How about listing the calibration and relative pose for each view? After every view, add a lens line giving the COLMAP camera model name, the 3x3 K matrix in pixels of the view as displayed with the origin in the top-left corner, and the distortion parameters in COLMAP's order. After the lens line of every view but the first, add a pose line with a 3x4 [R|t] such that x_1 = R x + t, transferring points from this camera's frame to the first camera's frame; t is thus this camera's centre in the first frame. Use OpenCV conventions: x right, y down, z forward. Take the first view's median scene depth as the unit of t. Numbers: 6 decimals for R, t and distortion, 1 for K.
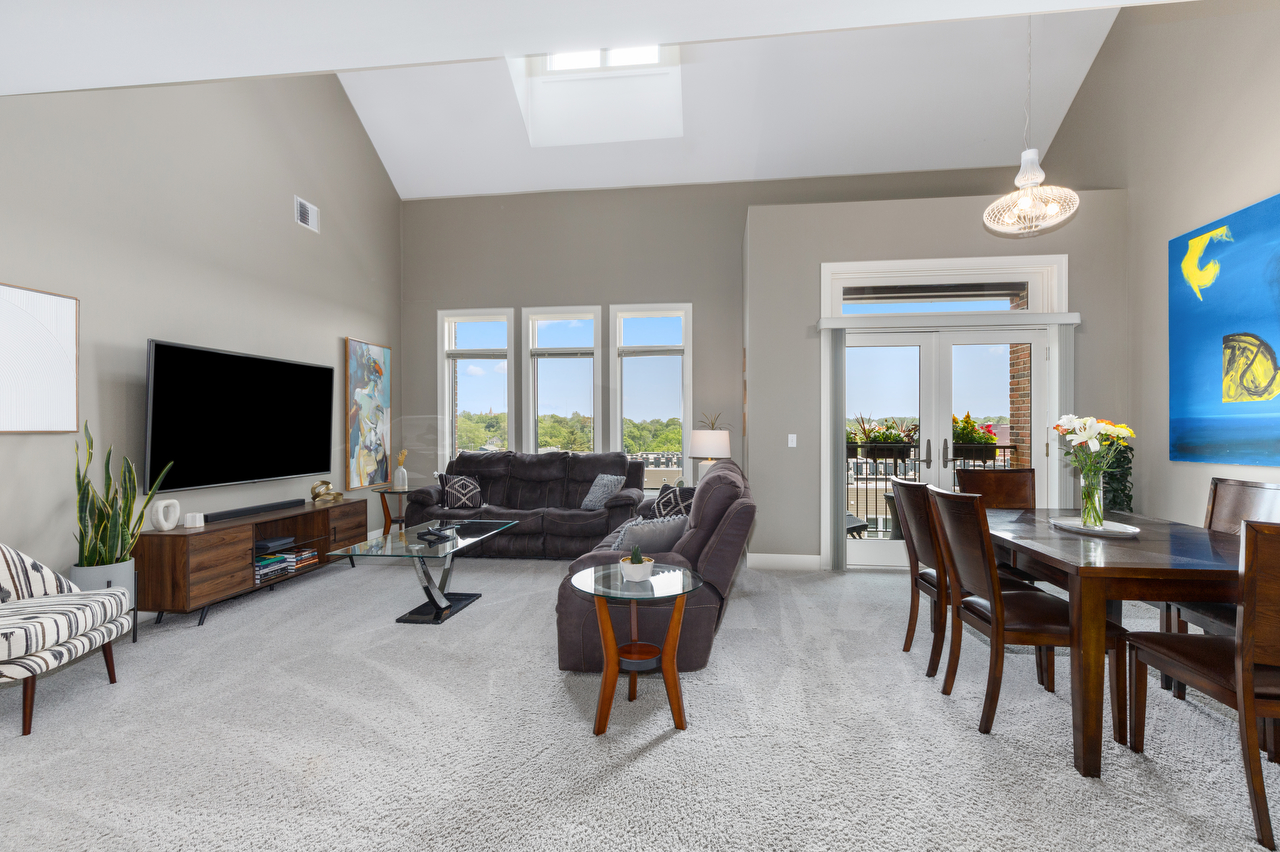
lens RADIAL K [[574.4, 0, 647.1], [0, 574.4, 428.6], [0, 0, 1]] dist [0.003073, -0.001693]
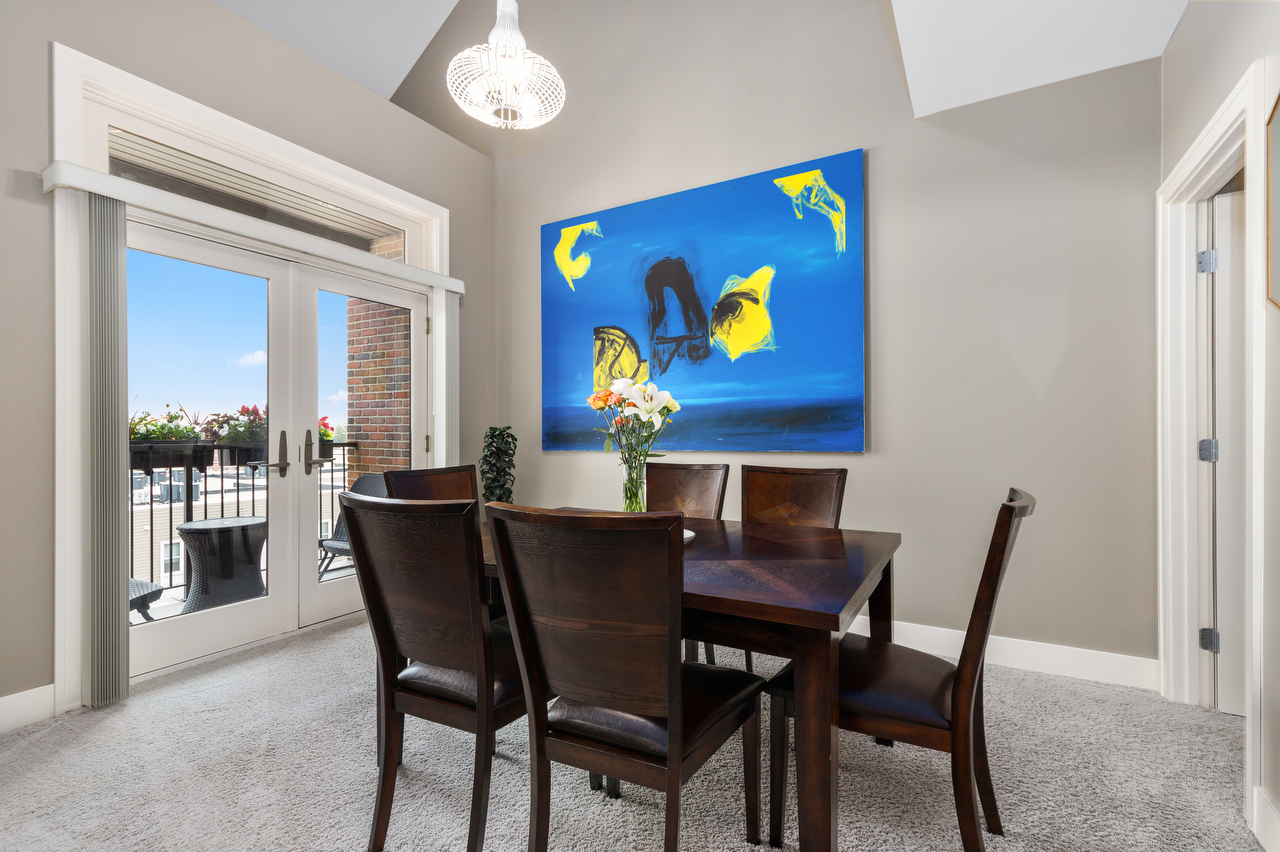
lens RADIAL K [[574.4, 0, 646.0], [0, 574.4, 441.3], [0, 0, 1]] dist [0.003073, -0.001693]
pose [[0.386373, -0.013796, 0.922239, 0.060544], [0.002876, 0.999901, 0.013753, 0.022637], [-0.922338, -0.002661, 0.386375, 0.384621]]
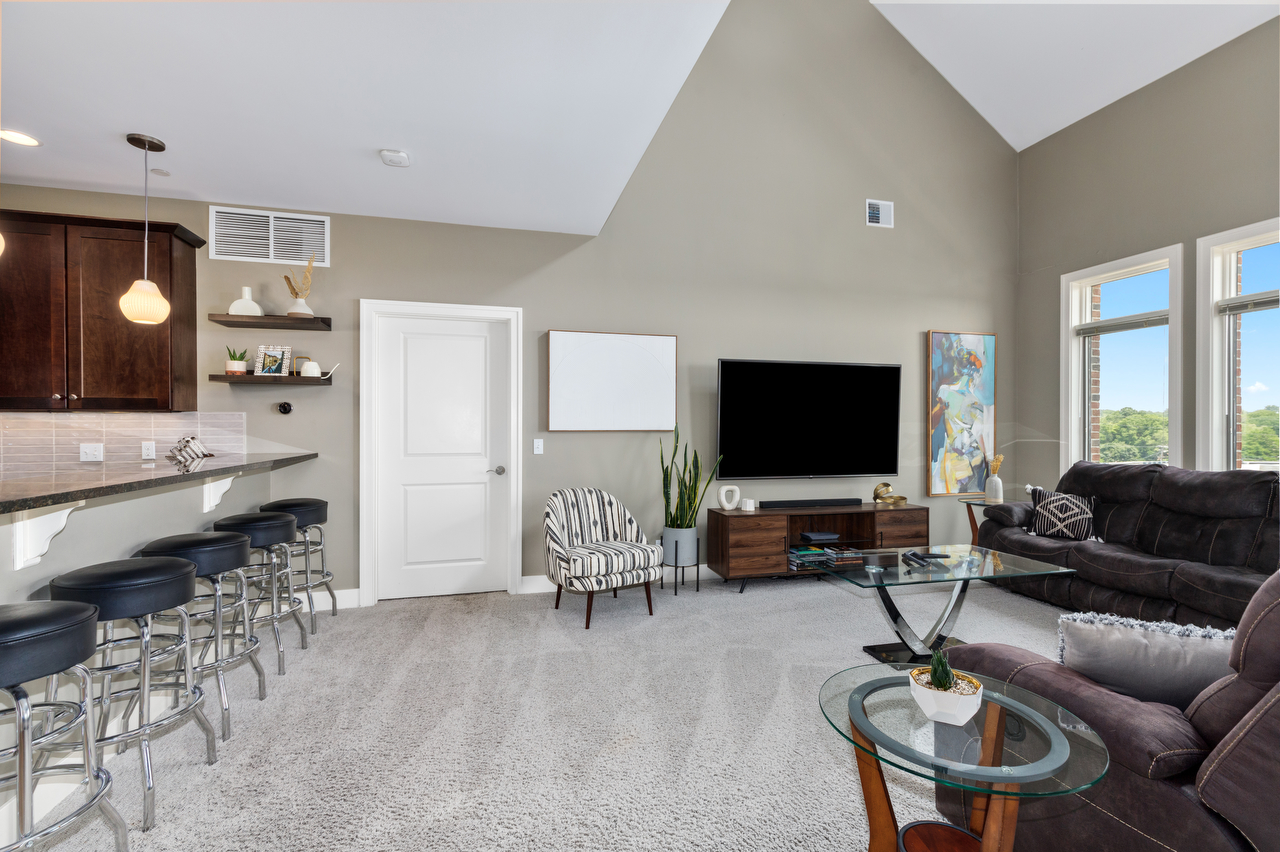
lens RADIAL K [[574.4, 0, 642.9], [0, 574.4, 428.7], [0, 0, 1]] dist [0.003073, -0.001693]
pose [[0.384650, 0.004718, -0.923051, 0.178103], [-0.003634, 0.999987, 0.003597, -0.002358], [0.923055, 0.001971, 0.384662, 0.256131]]
